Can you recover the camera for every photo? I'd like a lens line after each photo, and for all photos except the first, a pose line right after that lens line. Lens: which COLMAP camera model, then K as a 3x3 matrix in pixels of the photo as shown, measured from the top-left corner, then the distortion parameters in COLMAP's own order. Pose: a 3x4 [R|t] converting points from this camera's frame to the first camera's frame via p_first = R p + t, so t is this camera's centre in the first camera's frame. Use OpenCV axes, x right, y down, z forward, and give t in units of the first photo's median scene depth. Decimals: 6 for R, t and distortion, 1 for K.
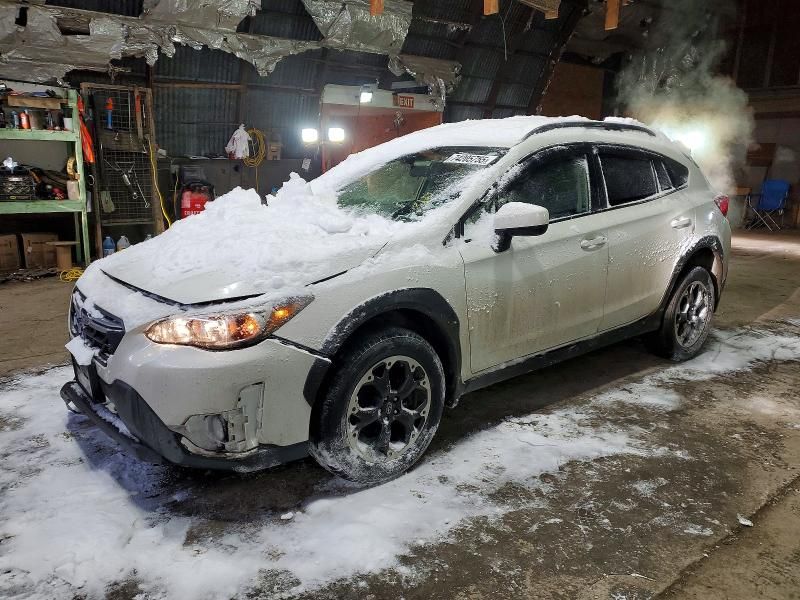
lens RADIAL K [[607.7, 0, 400.0], [0, 607.7, 300.0], [0, 0, 1]] dist [0.040941, 0.007032]
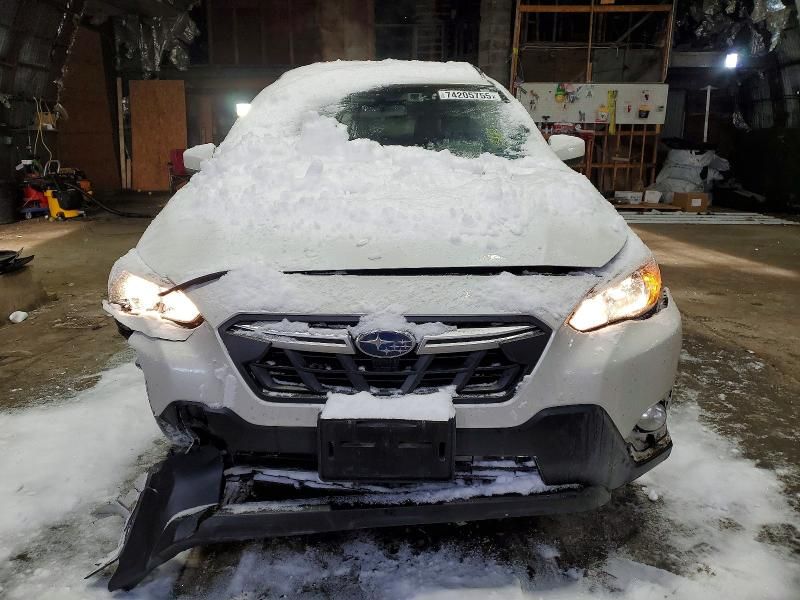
lens RADIAL K [[607.7, 0, 400.0], [0, 607.7, 300.0], [0, 0, 1]] dist [0.040941, 0.007032]
pose [[0.627456, -0.217902, 0.747541, -0.976291], [0.200751, 0.972860, 0.115078, -0.078085], [-0.752328, 0.077863, 0.654171, 0.681980]]
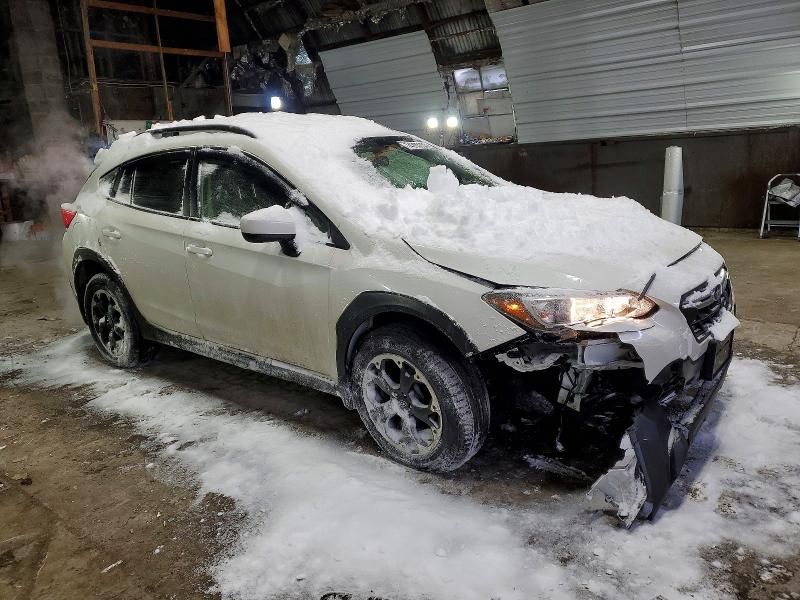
lens RADIAL K [[607.7, 0, 400.0], [0, 607.7, 300.0], [0, 0, 1]] dist [0.040941, 0.007032]
pose [[-0.201933, -0.251700, 0.946504, -1.487855], [0.302950, 0.902965, 0.304755, -0.464857], [-0.931367, 0.348283, -0.106086, 1.746213]]
